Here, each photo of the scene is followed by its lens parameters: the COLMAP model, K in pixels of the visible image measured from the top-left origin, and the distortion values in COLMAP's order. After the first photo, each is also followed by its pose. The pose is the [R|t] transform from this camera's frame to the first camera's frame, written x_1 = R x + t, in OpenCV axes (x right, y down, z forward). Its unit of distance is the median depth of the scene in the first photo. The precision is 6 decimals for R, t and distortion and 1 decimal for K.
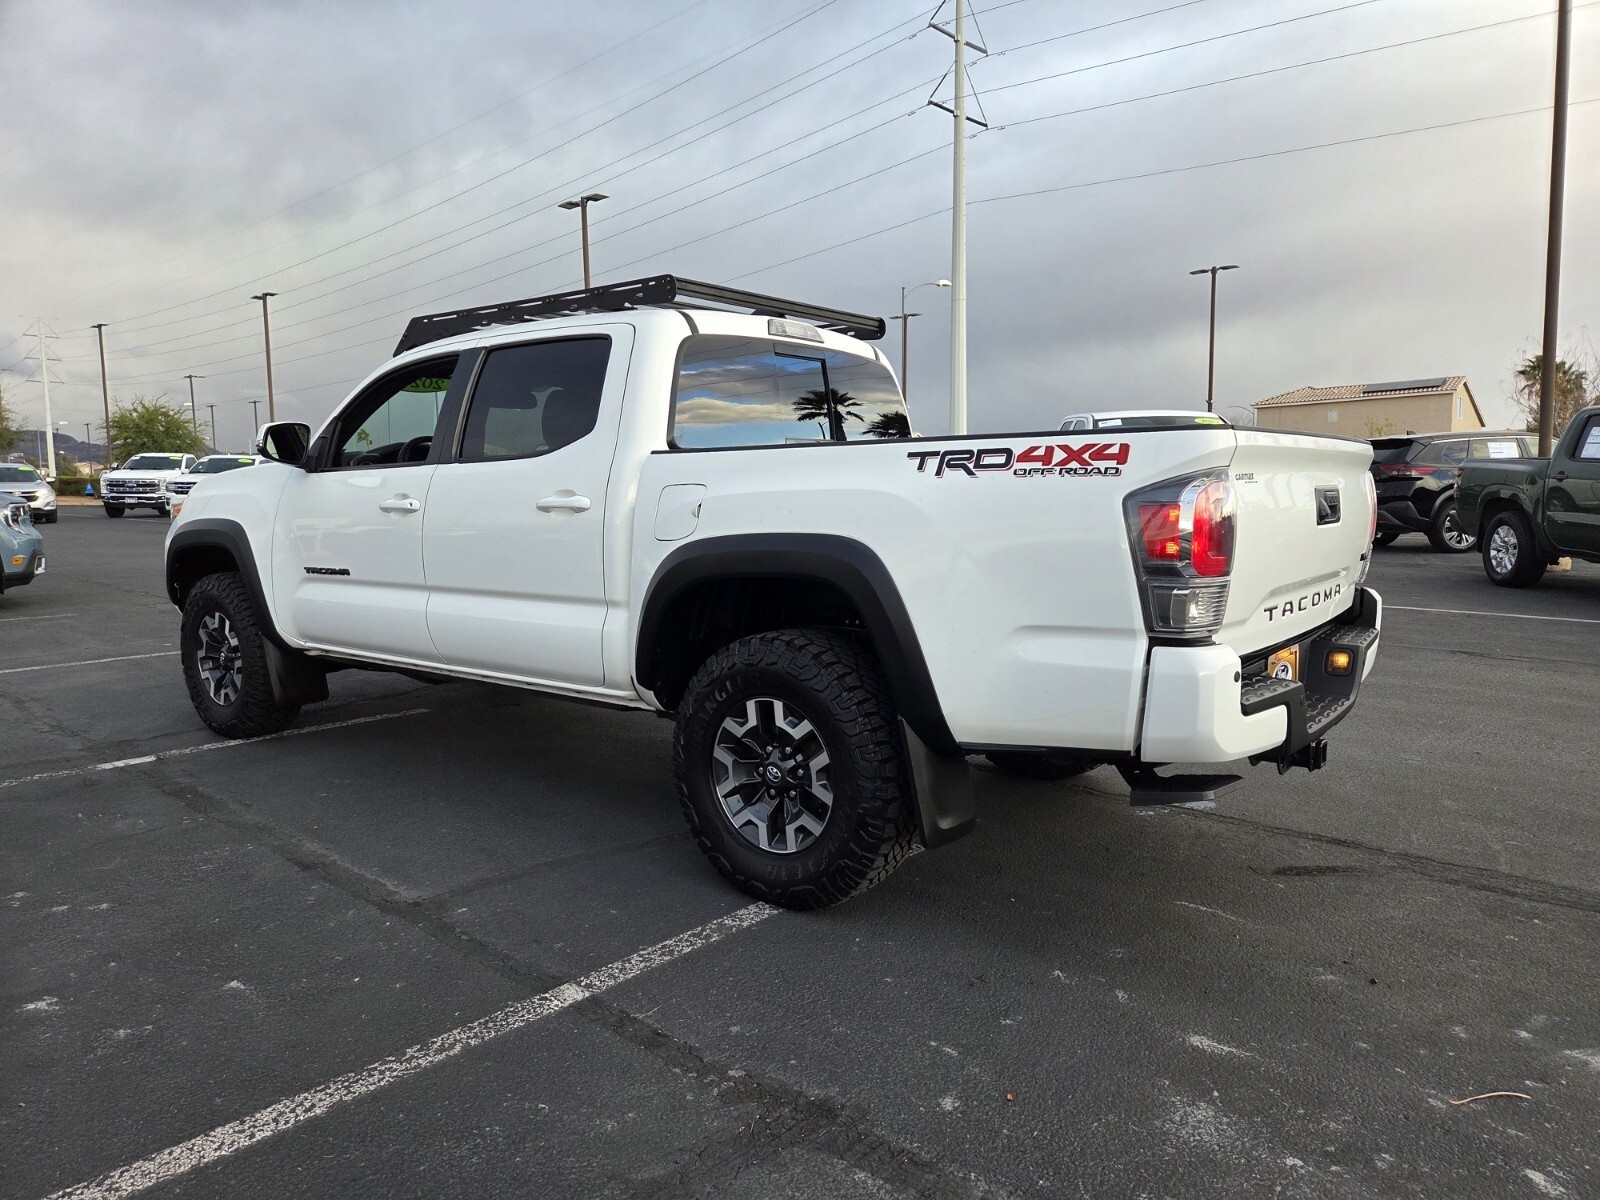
lens RADIAL K [[1055.3, 0, 790.5], [0, 1055.3, 596.0], [0, 0, 1]] dist [0.076450, -0.066625]
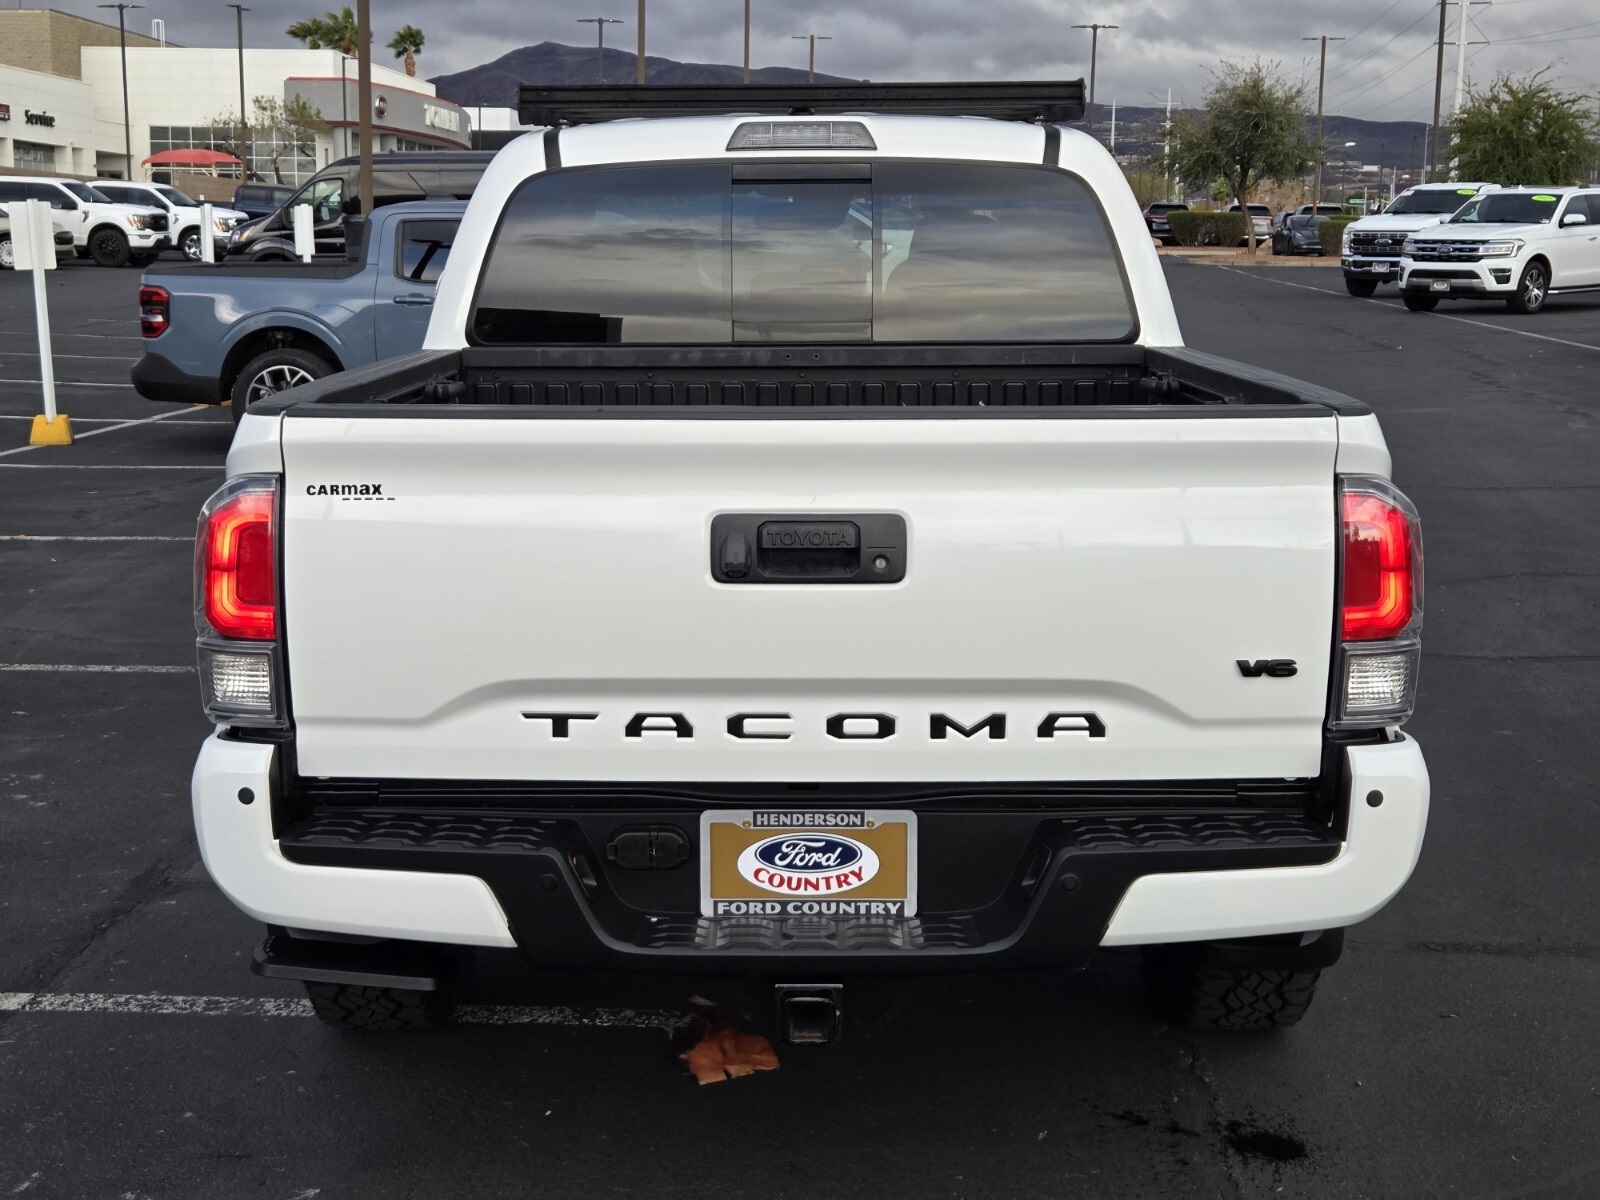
lens RADIAL K [[2095.6, 0, 800.0], [0, 2095.6, 600.0], [0, 0, 1]] dist [0.073353, -0.023540]
pose [[0.615068, 0.141753, -0.775627, 1.125141], [-0.083161, 0.989883, 0.114964, -0.153730], [0.784076, -0.006209, 0.620634, 0.331309]]
